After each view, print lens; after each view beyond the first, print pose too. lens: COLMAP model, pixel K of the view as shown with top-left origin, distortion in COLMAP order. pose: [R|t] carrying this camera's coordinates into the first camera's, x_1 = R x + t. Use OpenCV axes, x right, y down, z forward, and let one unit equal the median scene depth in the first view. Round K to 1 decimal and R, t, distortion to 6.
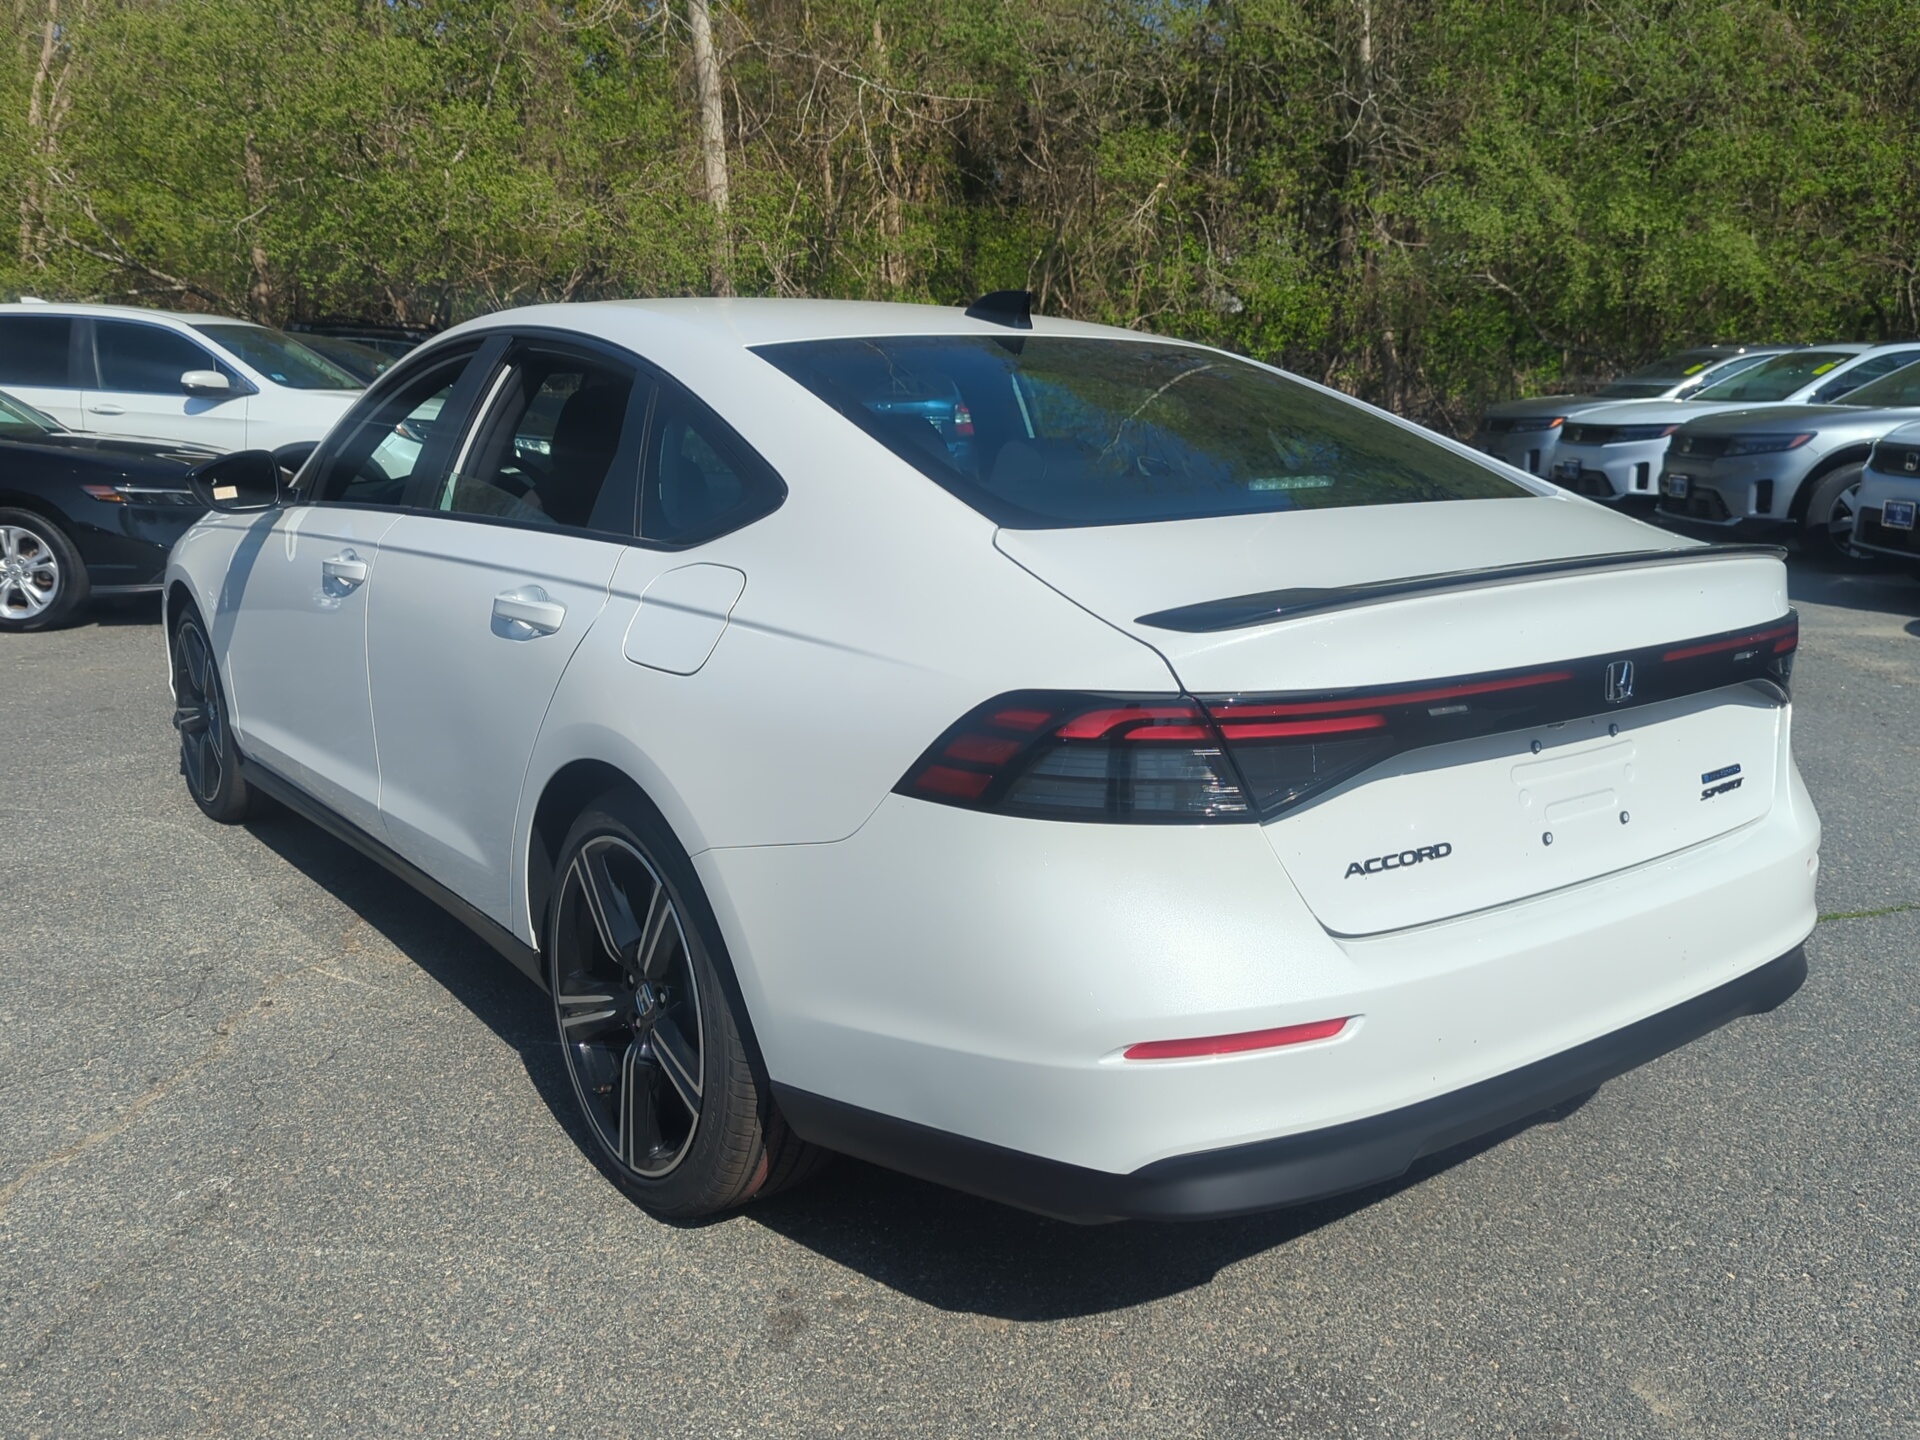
lens RADIAL K [[1600.7, 0, 960.3], [0, 1600.7, 703.2], [0, 0, 1]] dist [0.009306, -0.002622]
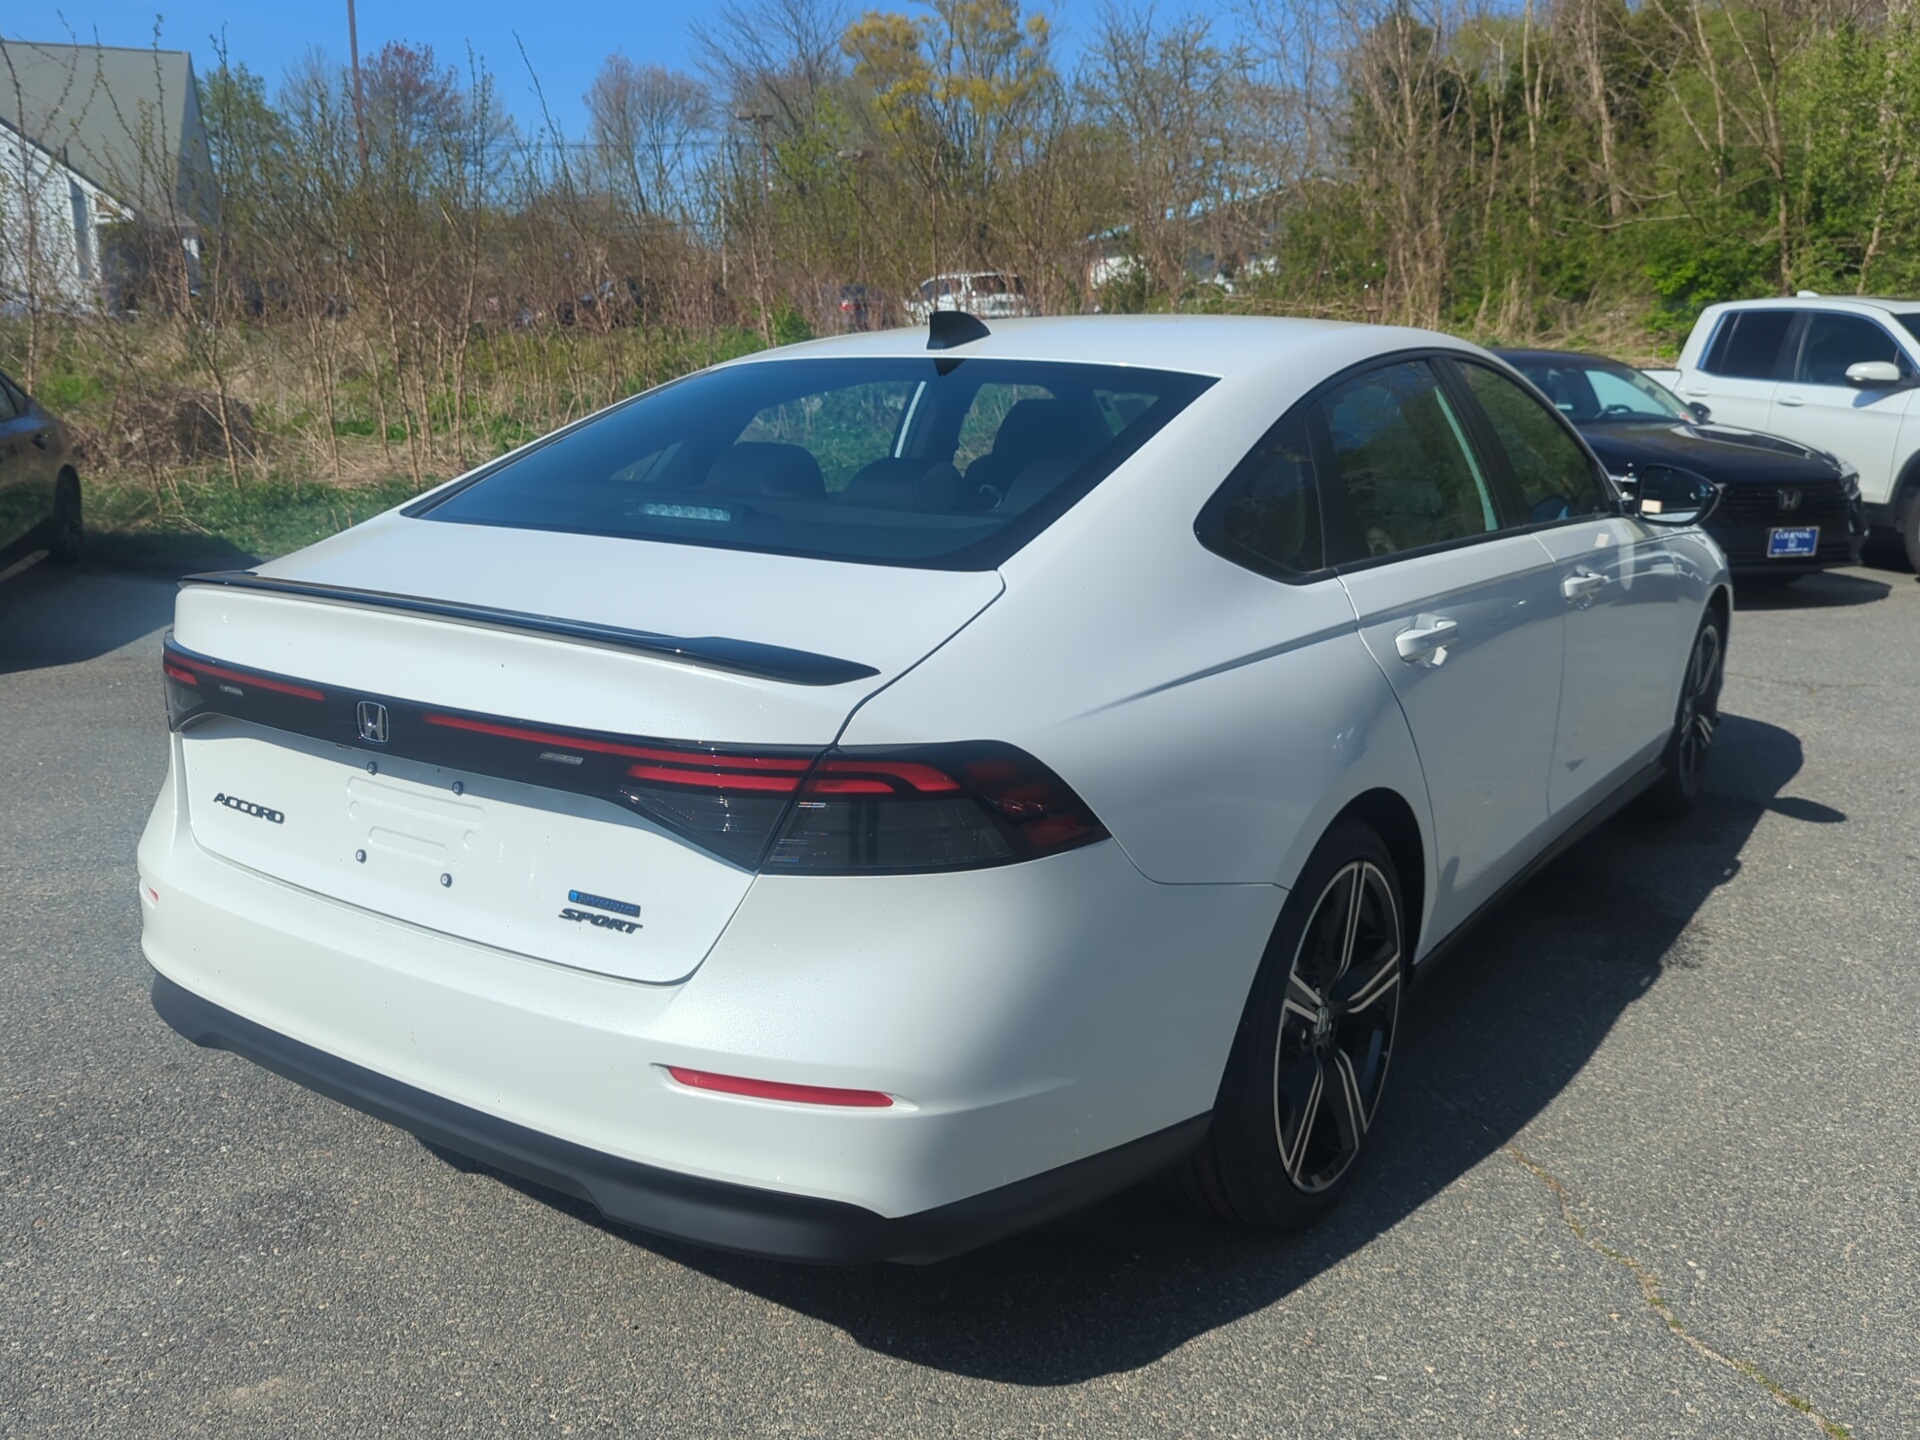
lens RADIAL K [[1556.1, 0, 978.5], [0, 1556.1, 693.2], [0, 0, 1]] dist [0.055961, -0.046576]
pose [[0.335992, 0.195946, -0.921257, 1.350371], [-0.188414, 0.972332, 0.138093, -0.223027], [0.922827, 0.127180, 0.363615, 0.939282]]
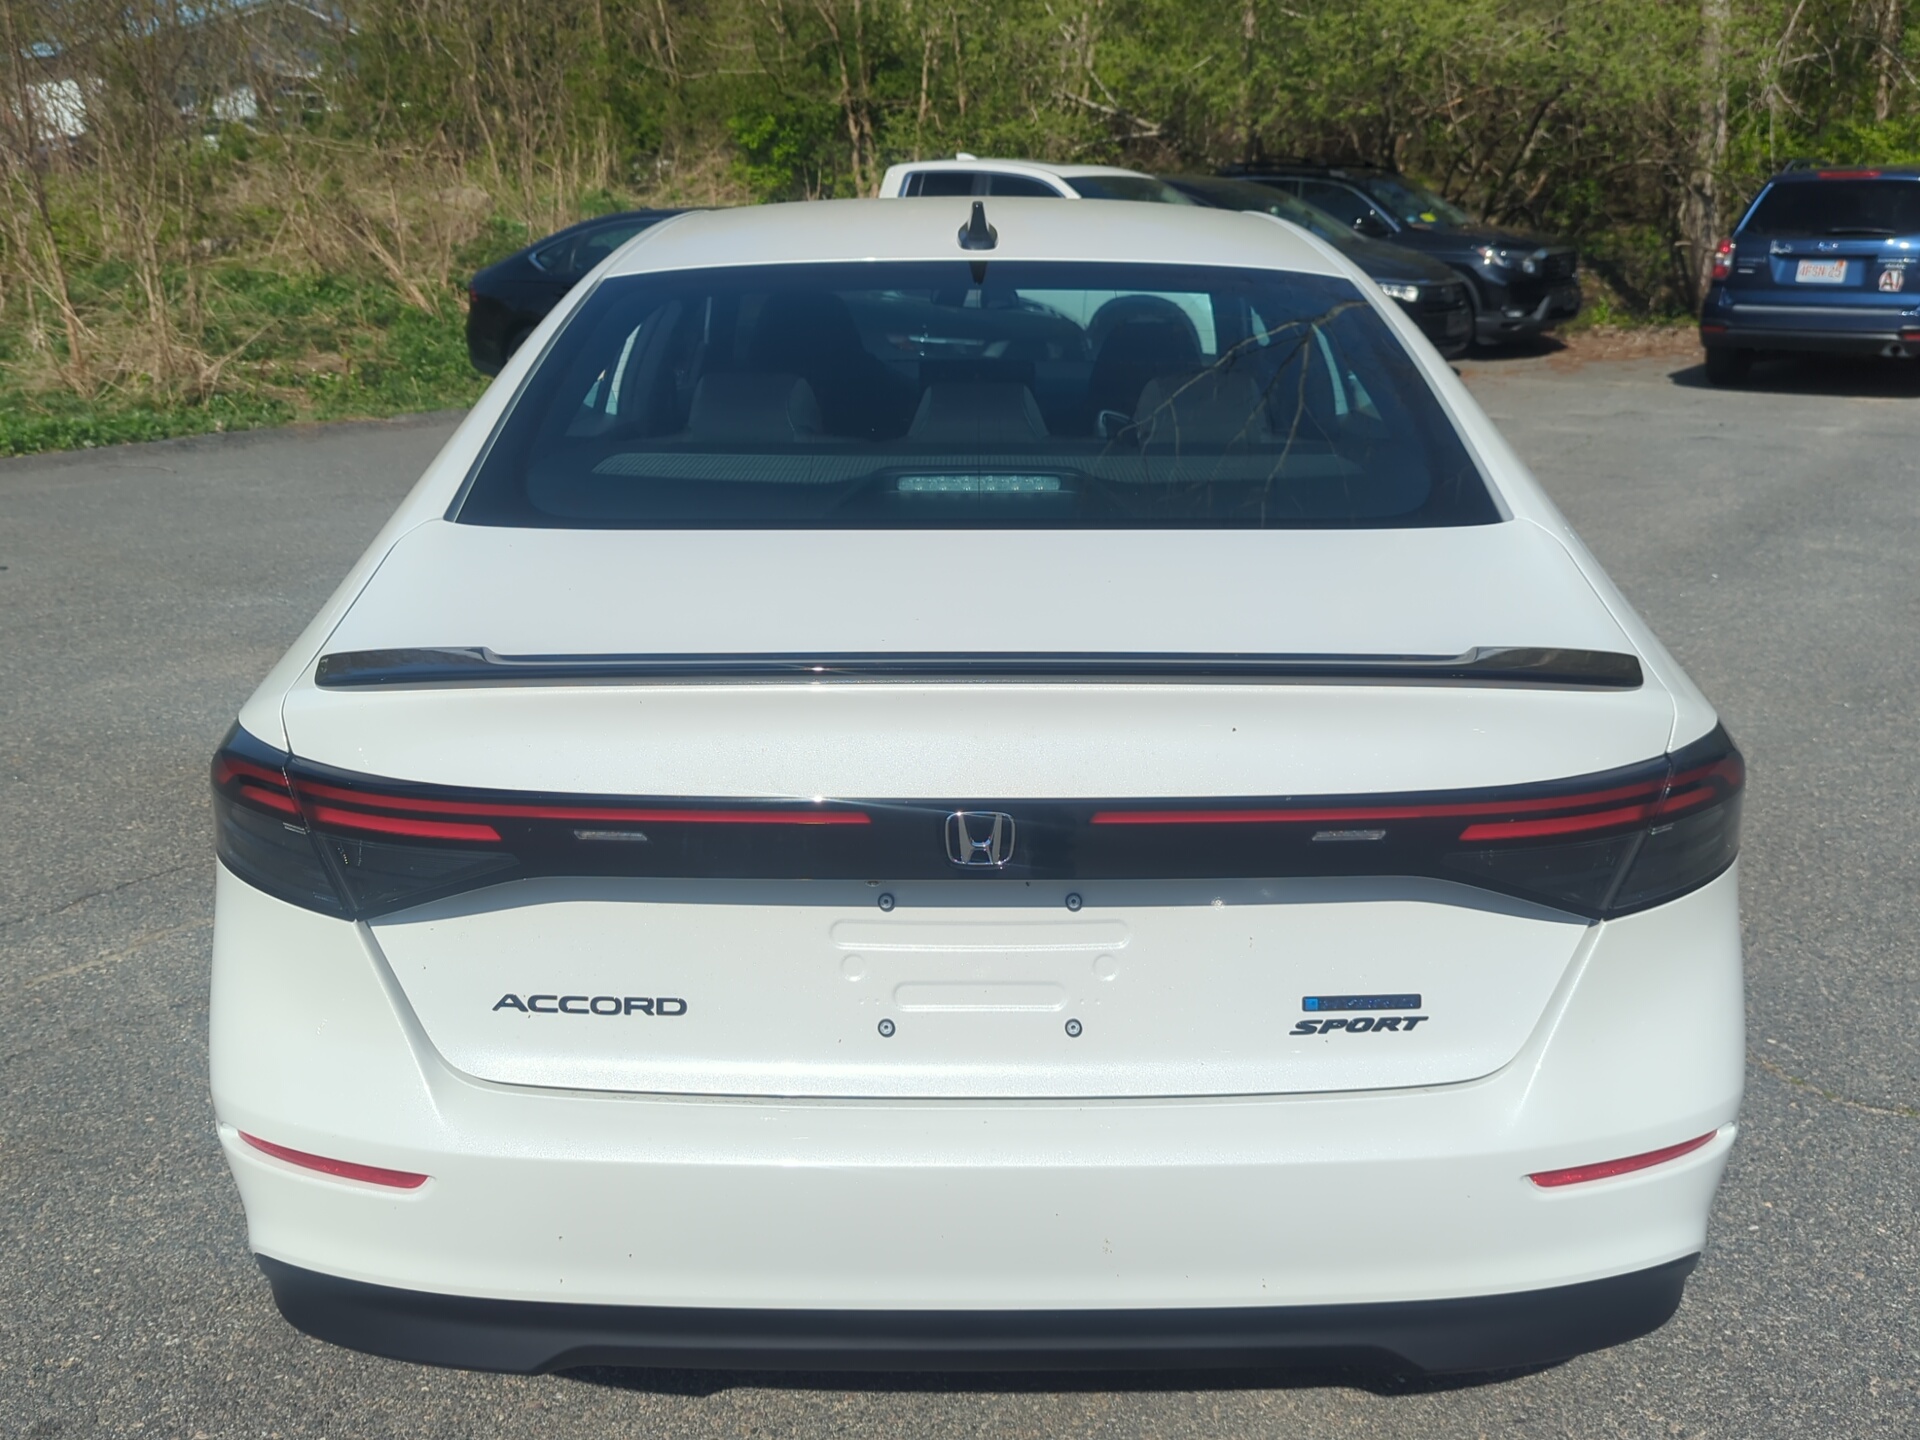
lens RADIAL K [[1565.5, 0, 981.5], [0, 1565.5, 691.6], [0, 0, 1]] dist [0.069712, -0.081809]
pose [[0.802128, 0.170006, -0.572441, 0.746755], [-0.111979, 0.984435, 0.135453, -0.159734], [0.586559, -0.044549, 0.808680, 0.433091]]
